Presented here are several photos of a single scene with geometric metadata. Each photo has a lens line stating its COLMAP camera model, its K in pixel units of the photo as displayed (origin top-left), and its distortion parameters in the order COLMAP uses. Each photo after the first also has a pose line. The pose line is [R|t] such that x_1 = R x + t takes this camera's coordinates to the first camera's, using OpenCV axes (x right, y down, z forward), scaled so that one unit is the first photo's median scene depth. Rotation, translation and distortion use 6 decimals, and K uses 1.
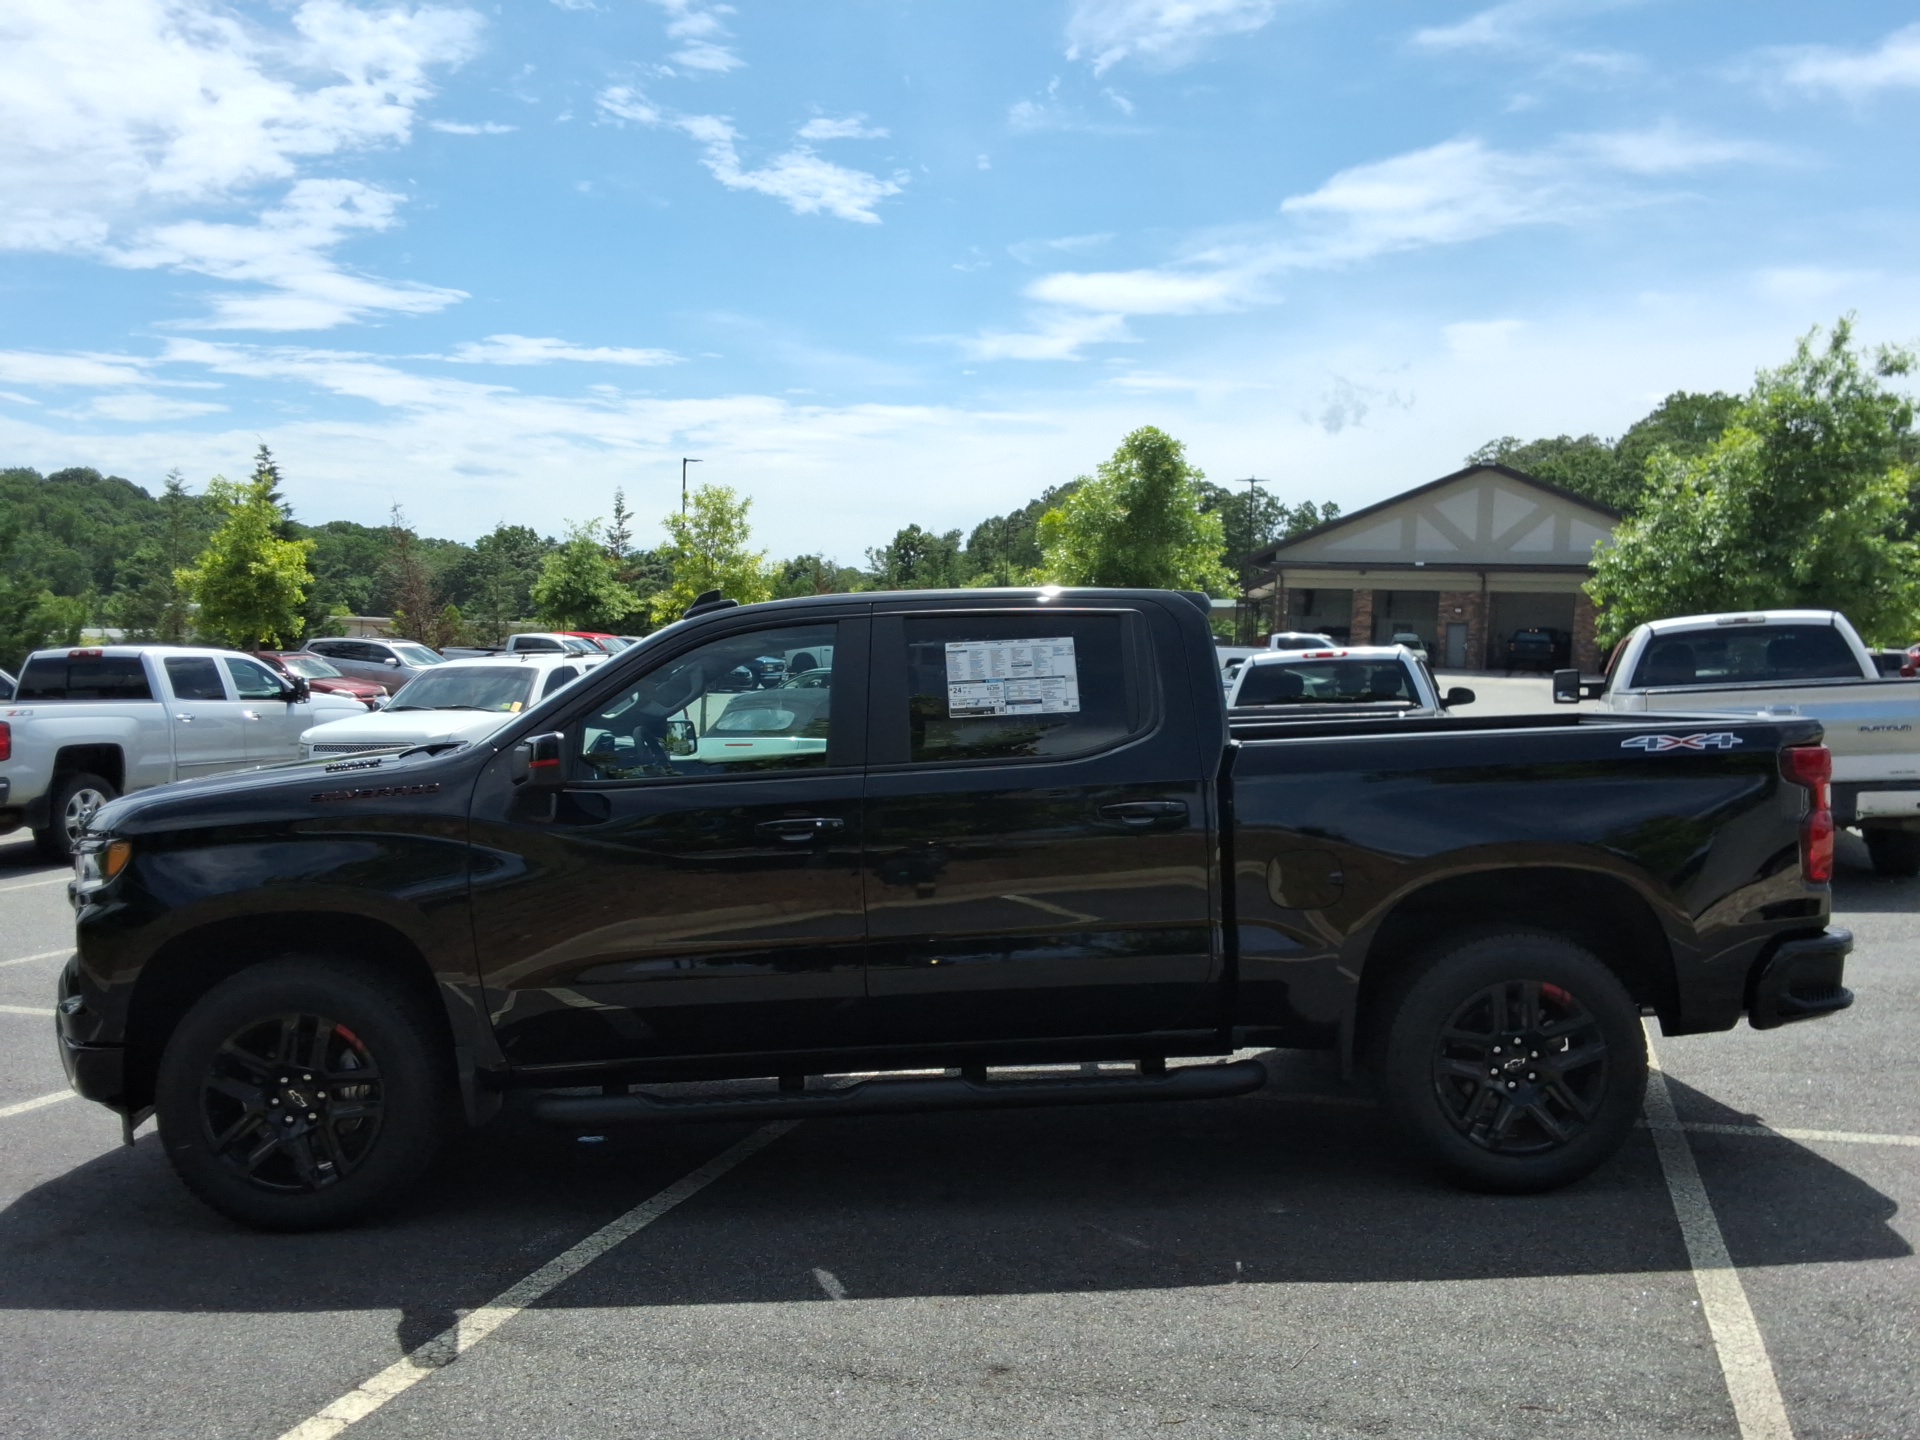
lens RADIAL K [[1556.5, 0, 978.2], [0, 1556.5, 749.9], [0, 0, 1]] dist [0.109081, -0.179030]
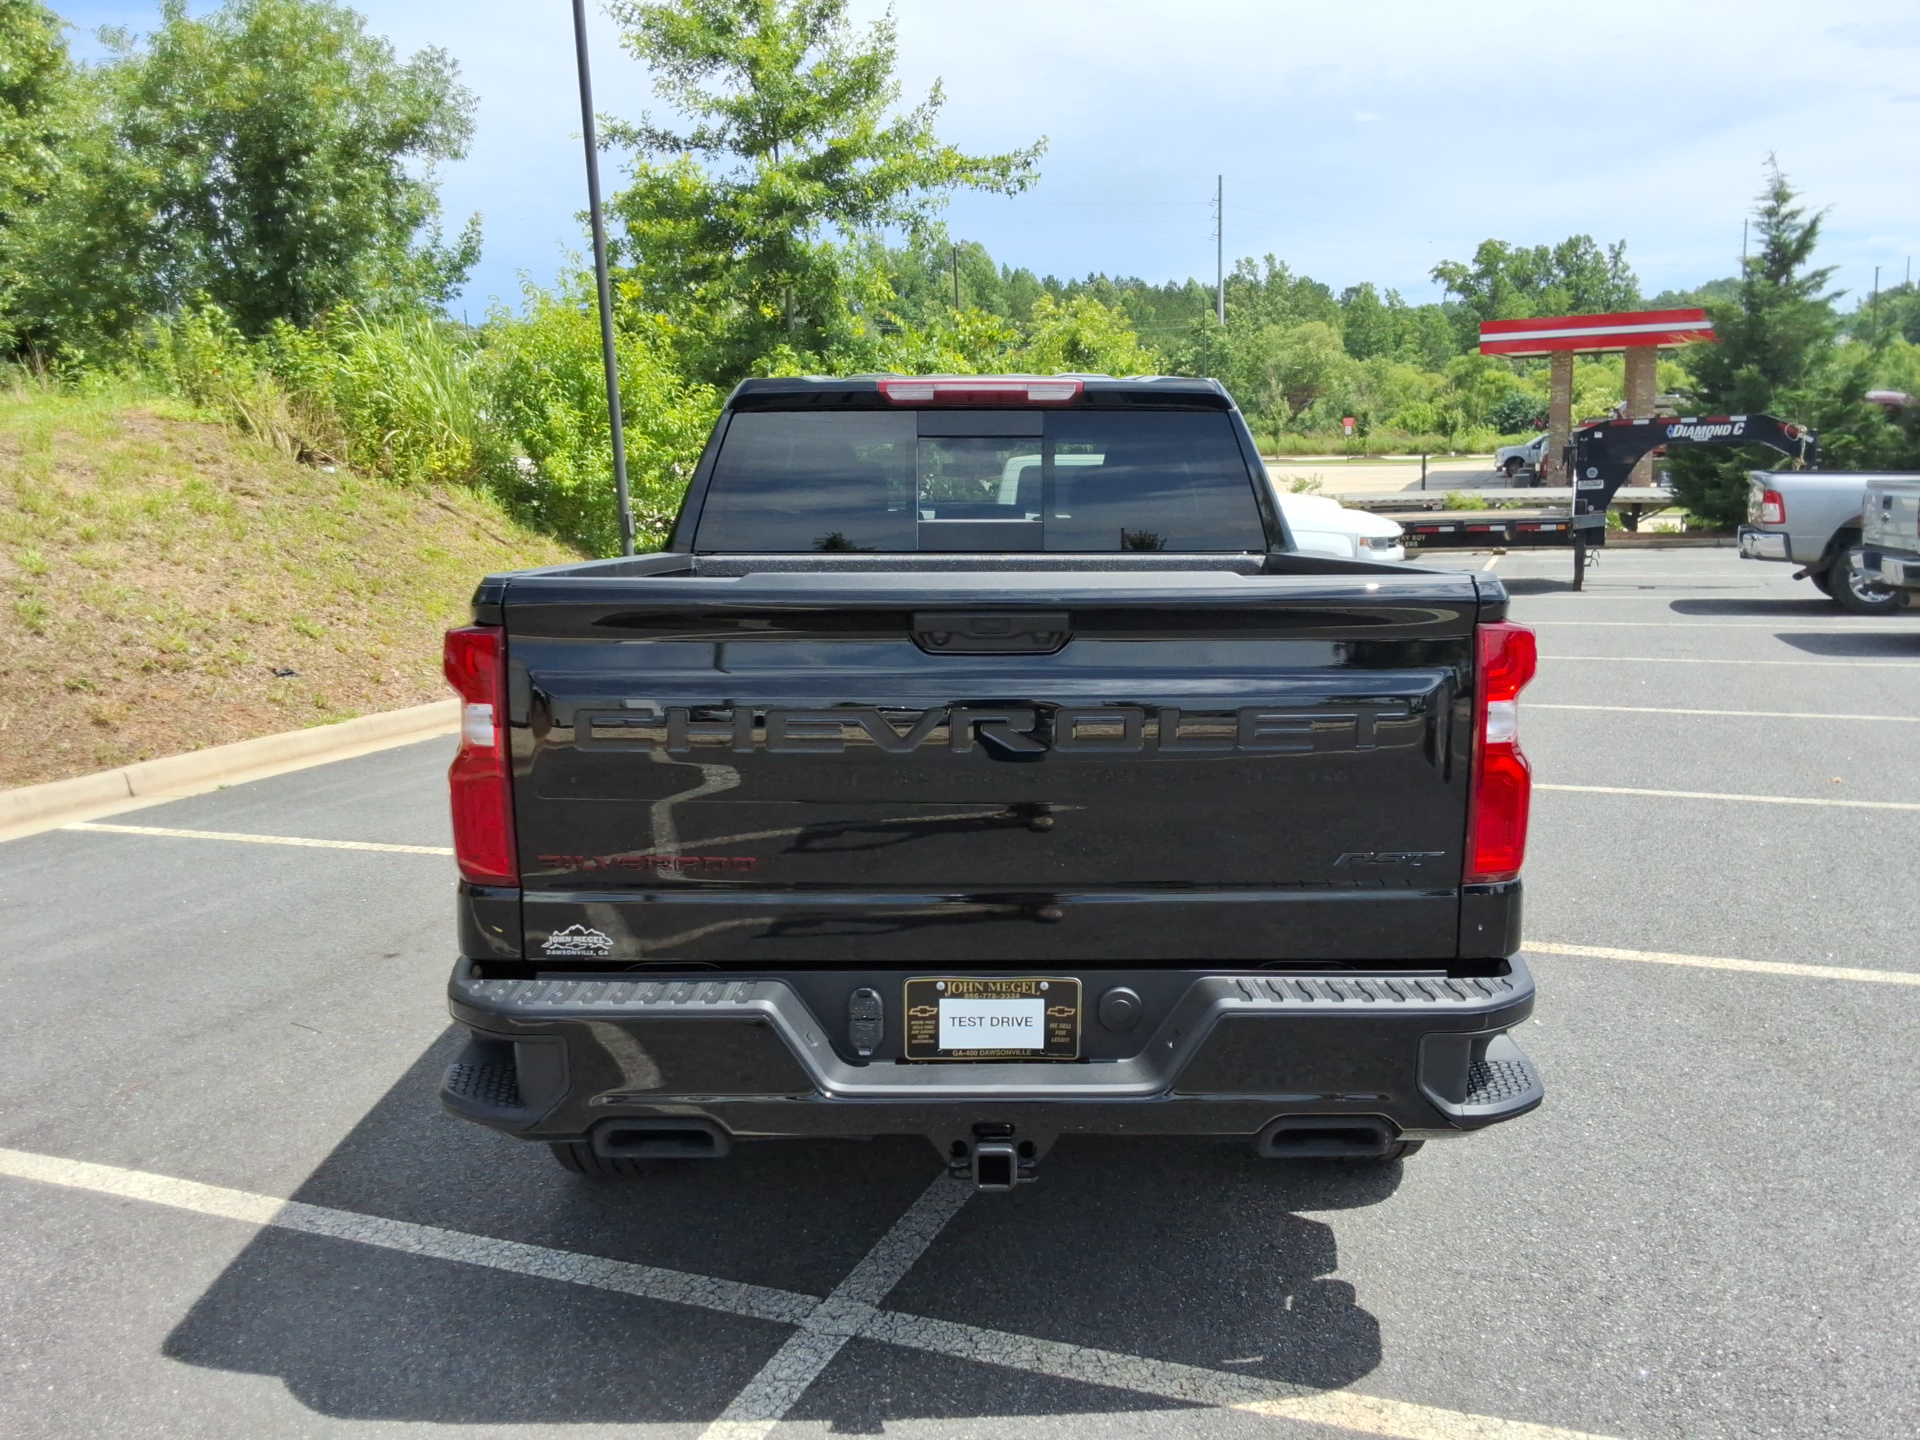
lens RADIAL K [[1552.9, 0, 968.9], [0, 1552.9, 736.1], [0, 0, 1]] dist [0.115587, -0.192624]
pose [[-0.042838, 0.175882, -0.983479, 0.327888], [-0.035611, 0.983488, 0.177435, -0.020807], [0.998447, 0.042623, -0.035868, 0.371140]]
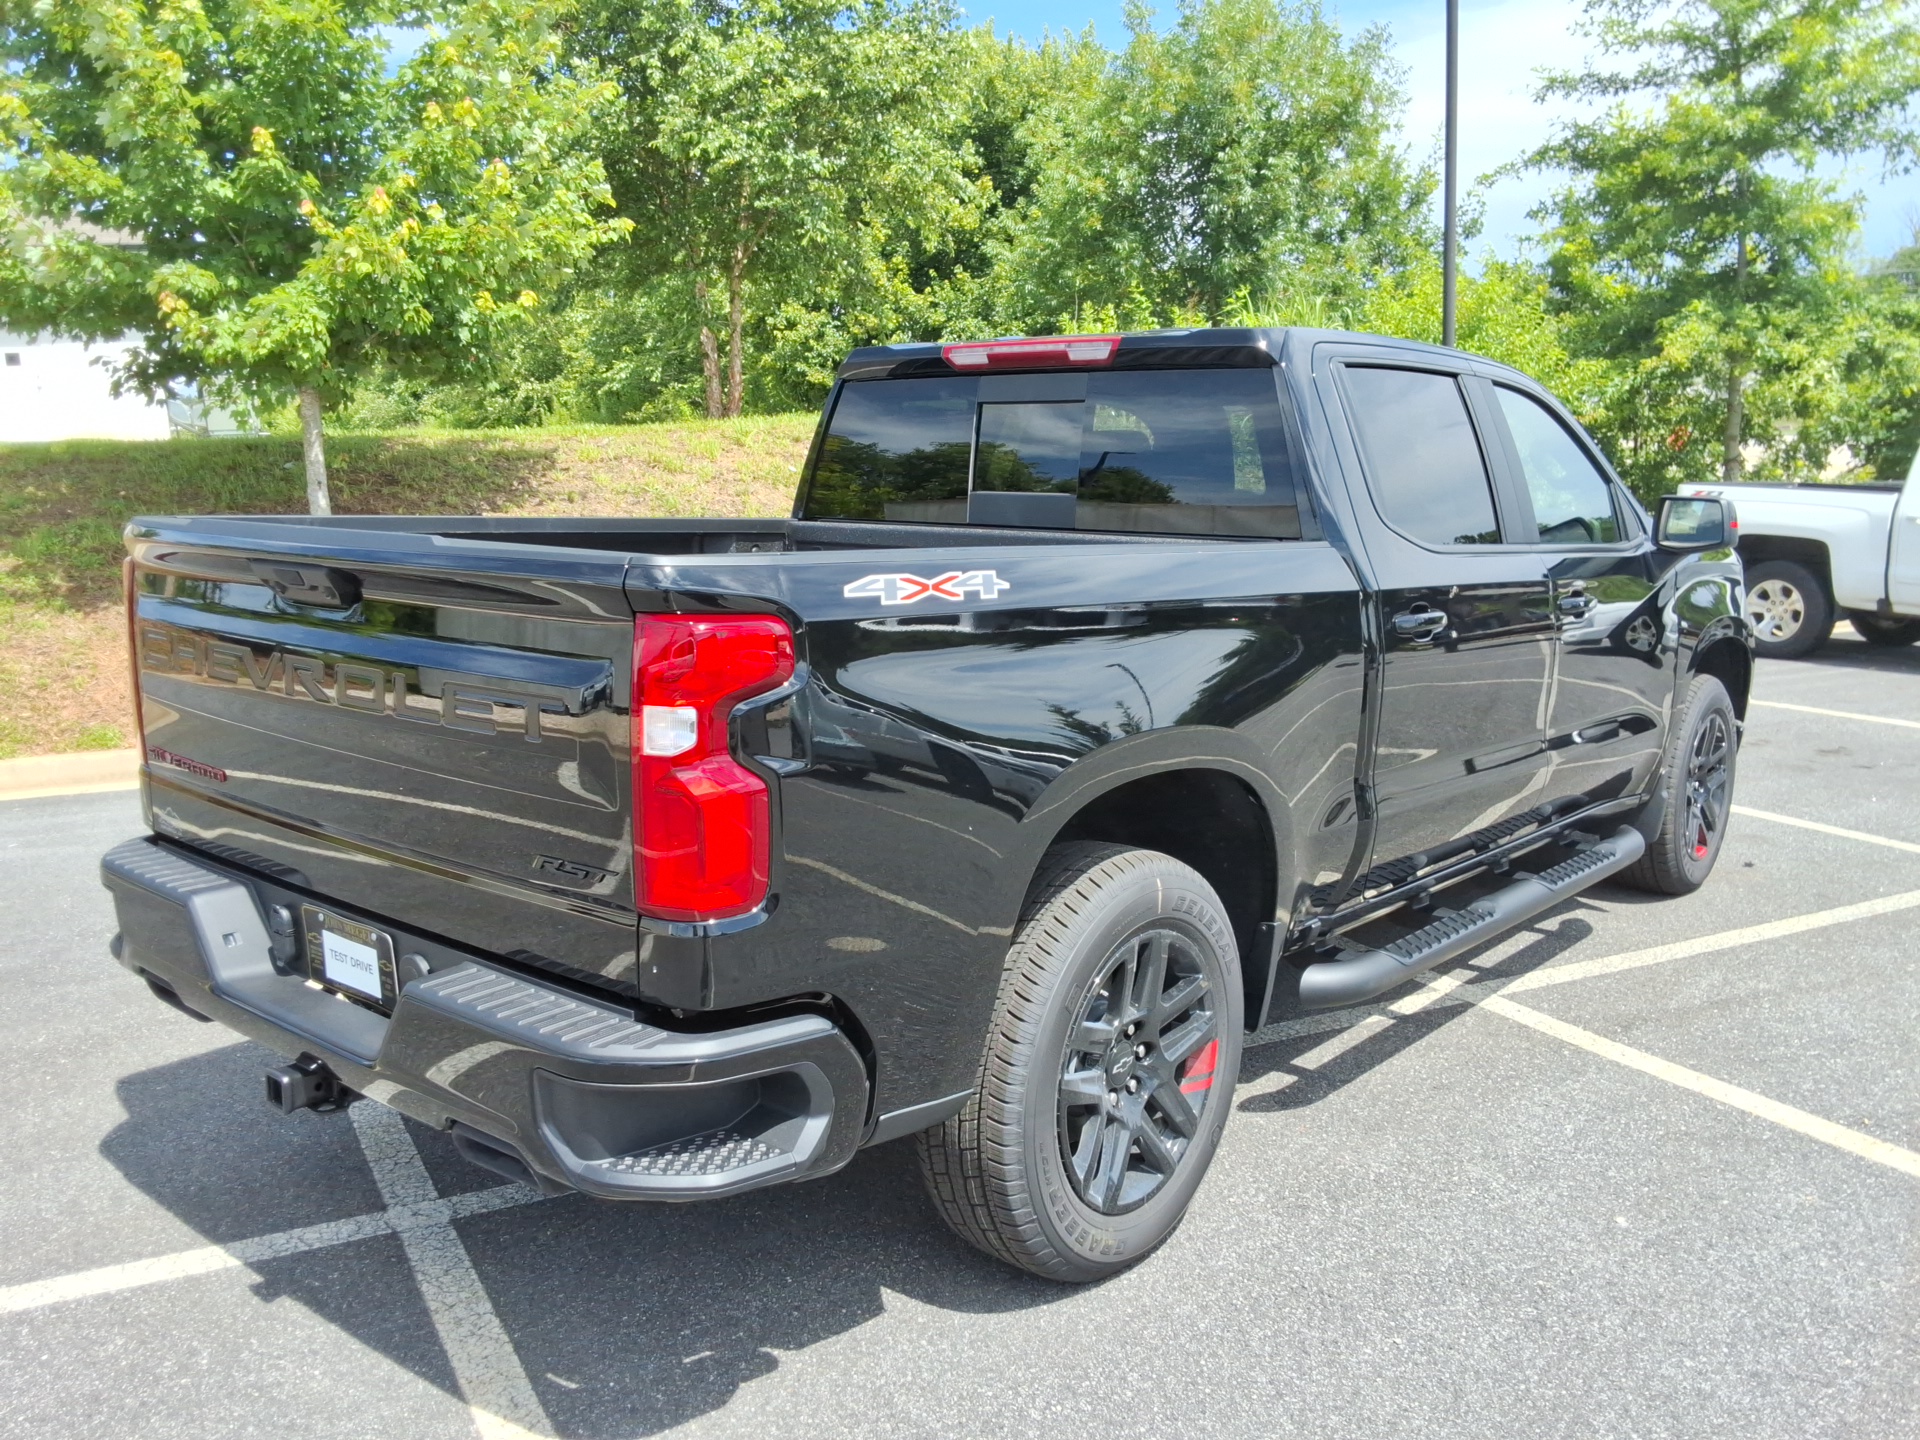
lens RADIAL K [[1552.9, 0, 968.9], [0, 1552.9, 736.1], [0, 0, 1]] dist [0.115587, -0.192624]
pose [[-0.677172, 0.140586, -0.722269, 0.245476], [-0.024434, 0.976741, 0.213026, -0.024863], [0.735419, 0.161903, -0.657987, 0.531542]]
